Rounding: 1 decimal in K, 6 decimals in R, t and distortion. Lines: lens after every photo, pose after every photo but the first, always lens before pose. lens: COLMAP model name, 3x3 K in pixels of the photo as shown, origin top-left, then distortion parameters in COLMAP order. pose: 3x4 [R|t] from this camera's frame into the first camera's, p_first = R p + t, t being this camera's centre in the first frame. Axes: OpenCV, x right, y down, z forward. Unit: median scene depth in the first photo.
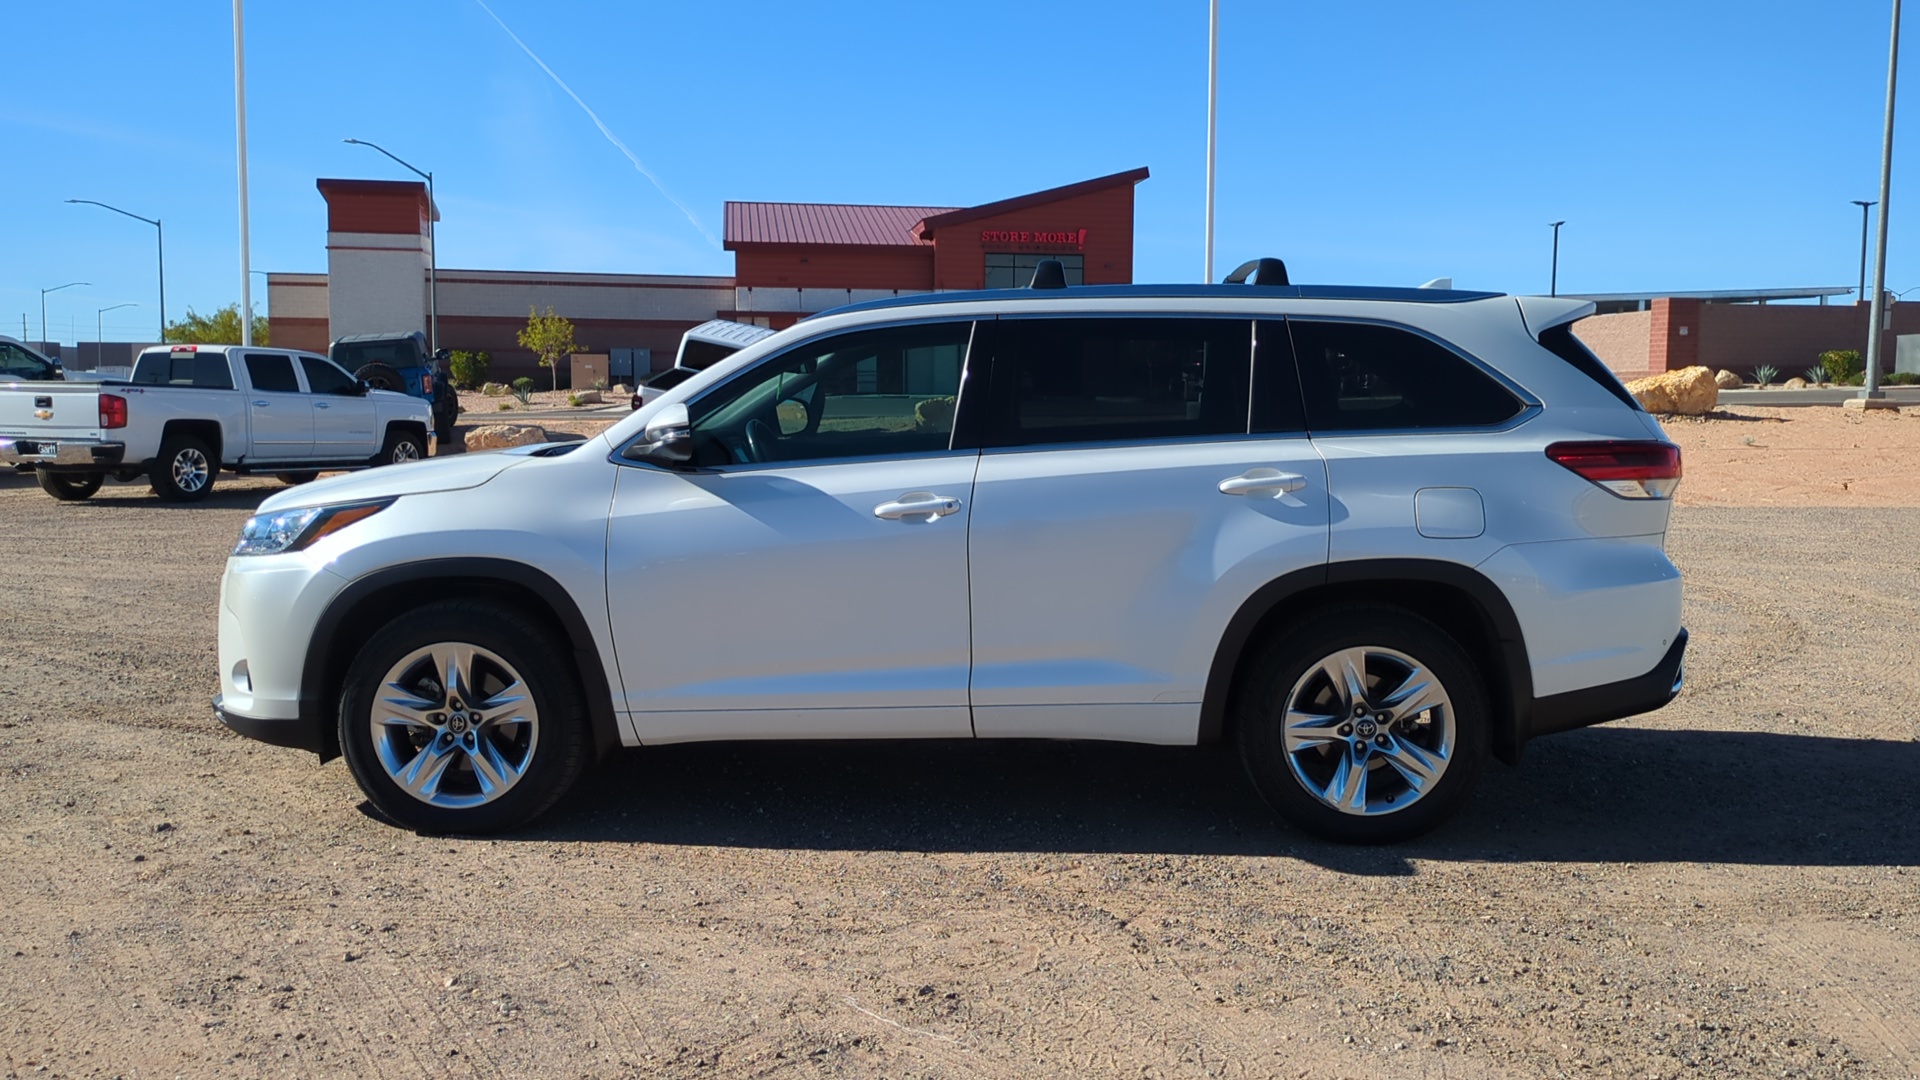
lens RADIAL K [[1637.6, 0, 981.3], [0, 1637.6, 538.1], [0, 0, 1]] dist [0.060817, -0.090350]
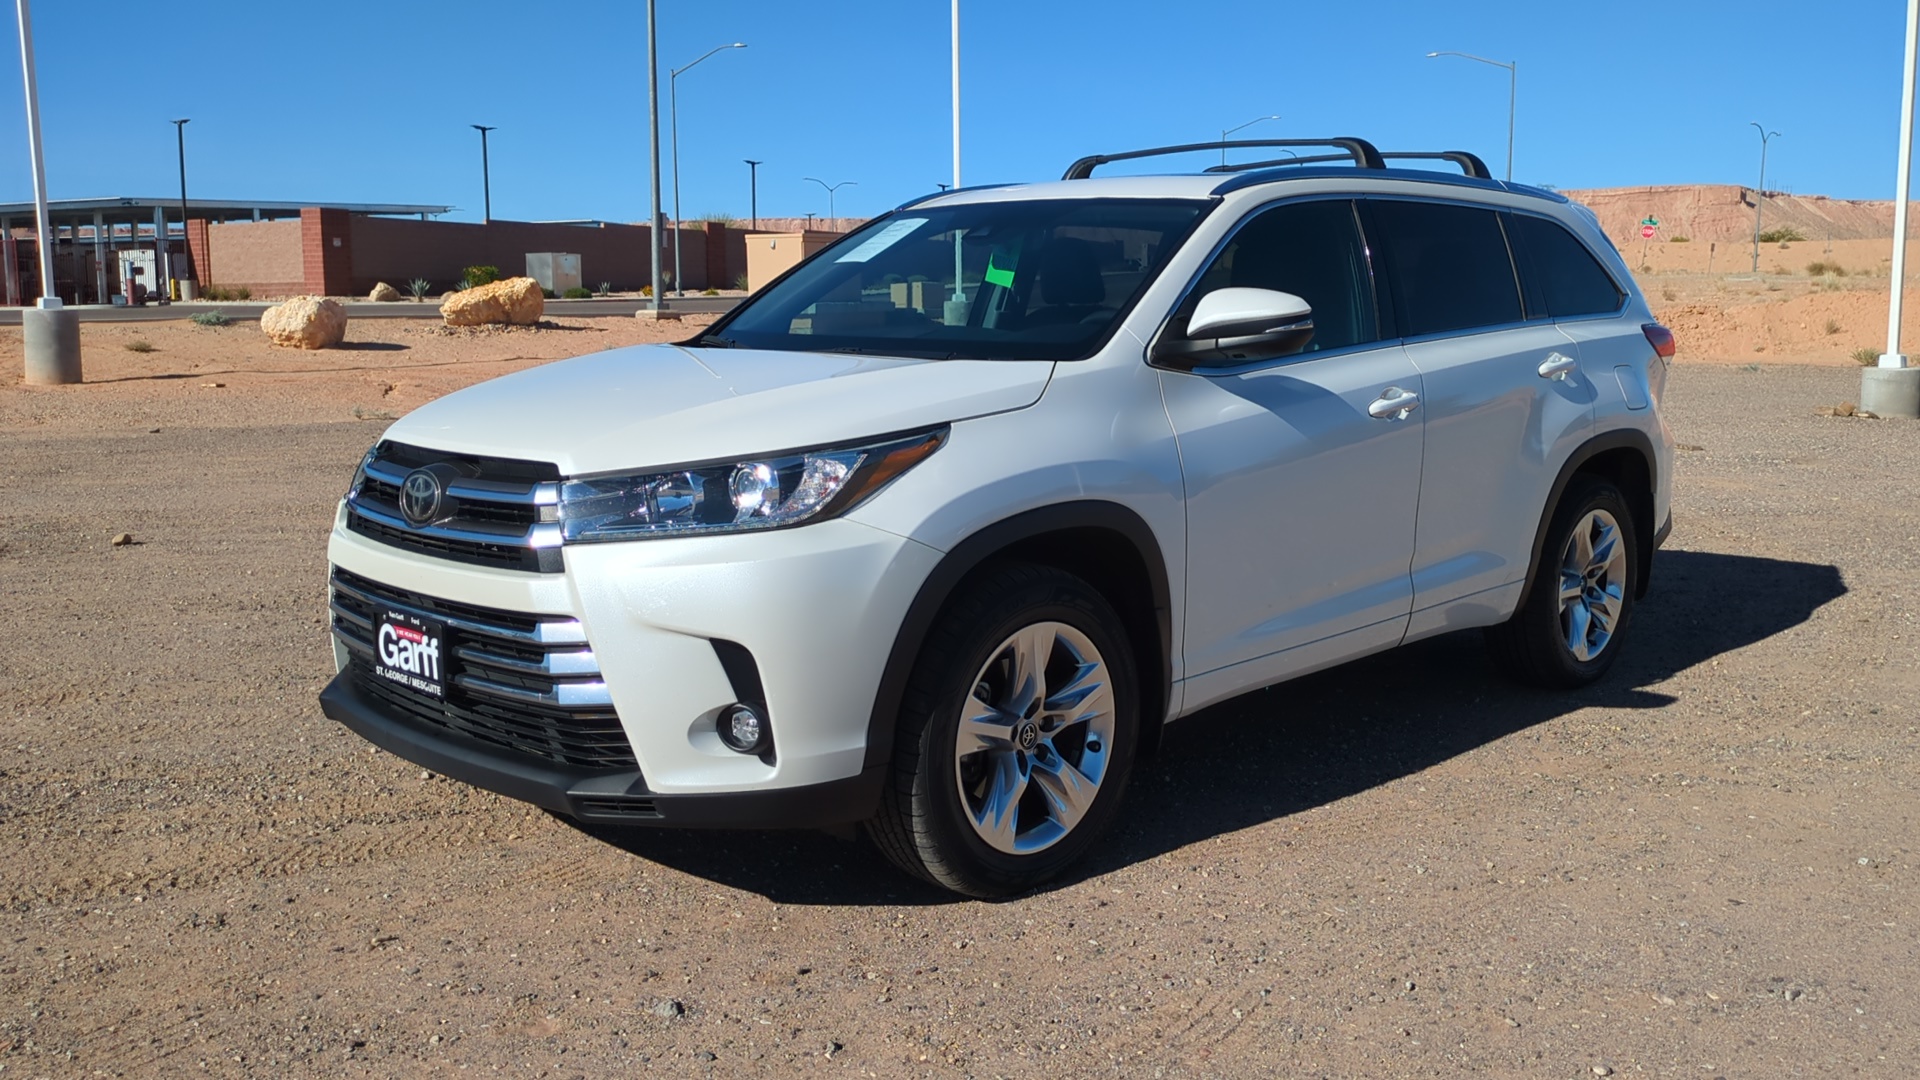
lens RADIAL K [[1637.6, 0, 986.9], [0, 1637.6, 544.9], [0, 0, 1]] dist [0.060817, -0.090350]
pose [[0.666420, -0.106144, 0.737982, -0.839337], [0.065110, 0.994318, 0.084216, -0.031002], [-0.742728, -0.008073, 0.669545, 0.529661]]
